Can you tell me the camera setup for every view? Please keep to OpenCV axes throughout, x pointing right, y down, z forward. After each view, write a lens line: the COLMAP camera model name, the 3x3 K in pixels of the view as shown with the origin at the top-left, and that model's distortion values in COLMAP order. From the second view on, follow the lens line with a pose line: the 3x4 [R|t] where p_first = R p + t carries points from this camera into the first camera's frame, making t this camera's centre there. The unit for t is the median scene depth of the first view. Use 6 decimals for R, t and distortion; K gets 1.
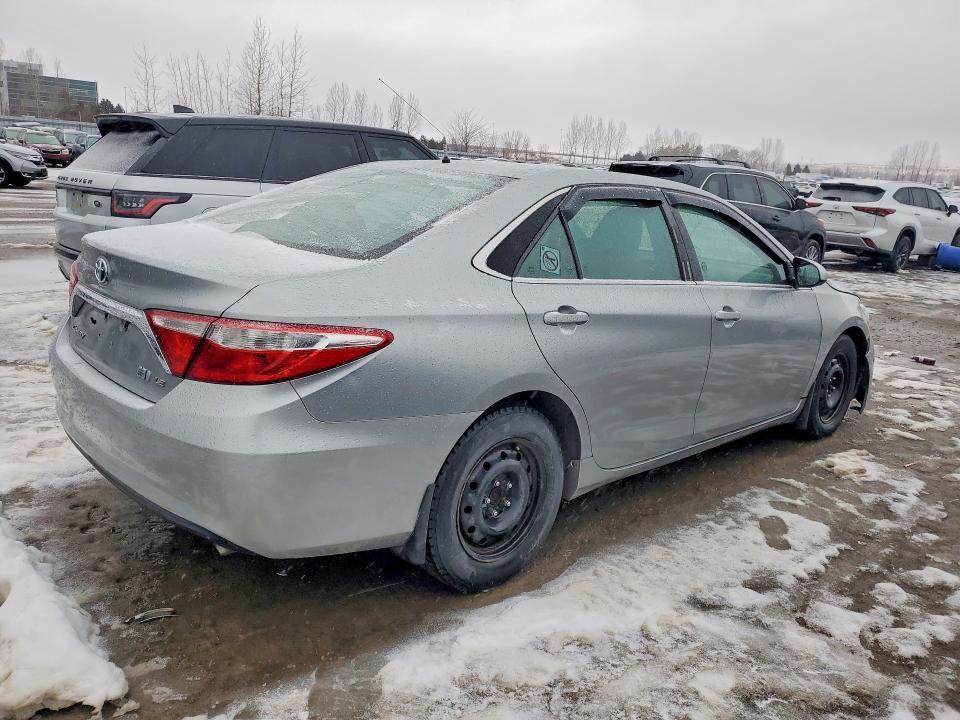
lens RADIAL K [[742.4, 0, 483.9], [0, 742.4, 366.5], [0, 0, 1]] dist [0.016418, 0.009530]
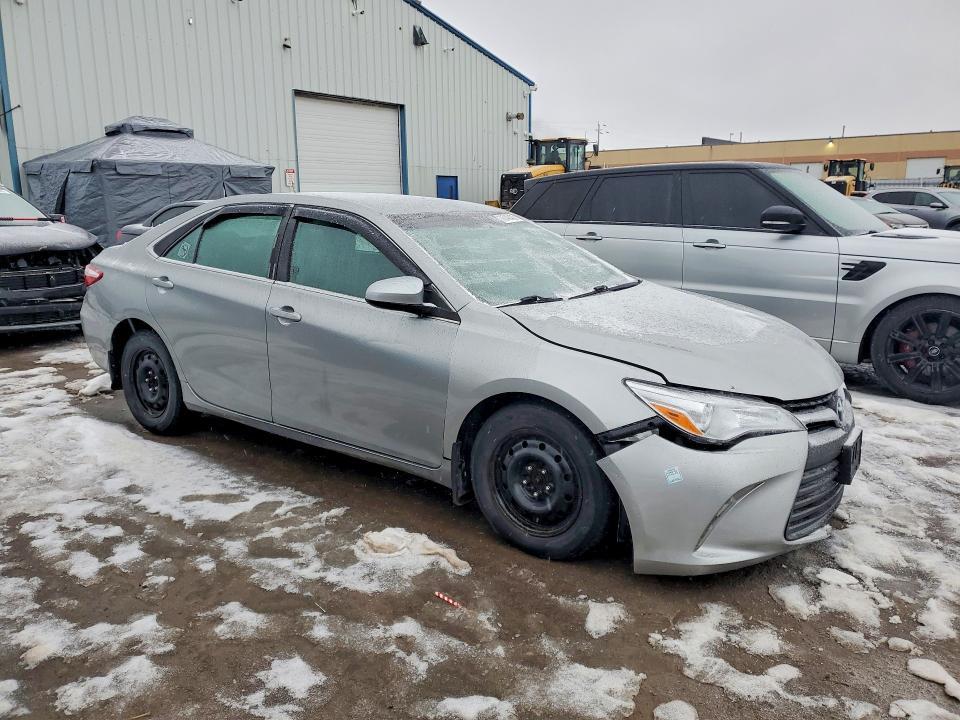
lens RADIAL K [[742.4, 0, 484.9], [0, 742.4, 354.8], [0, 0, 1]] dist [0.016418, 0.009530]
pose [[0.188836, 0.158291, -0.969167, 1.584901], [-0.223770, 0.967895, 0.114483, -0.219817], [0.956174, 0.195252, 0.218194, 1.128306]]
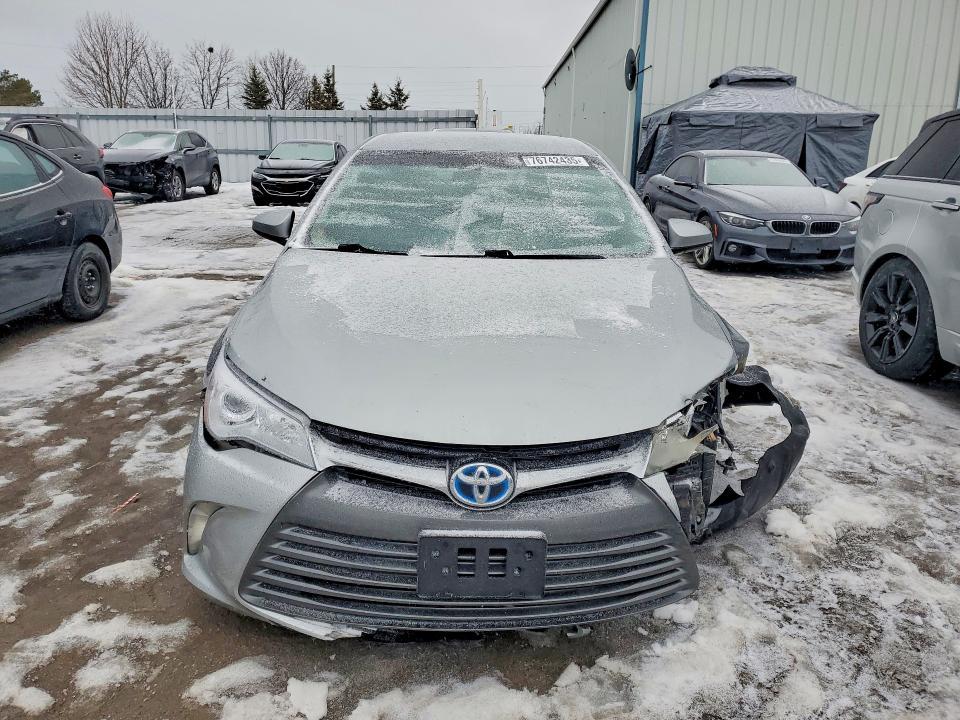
lens RADIAL K [[742.4, 0, 482.2], [0, 742.4, 356.4], [0, 0, 1]] dist [0.016418, 0.009530]
pose [[-0.675483, 0.143147, -0.723348, 1.123744], [-0.221704, 0.896159, 0.384378, -0.464882], [0.703257, 0.420010, -0.573604, 2.132554]]
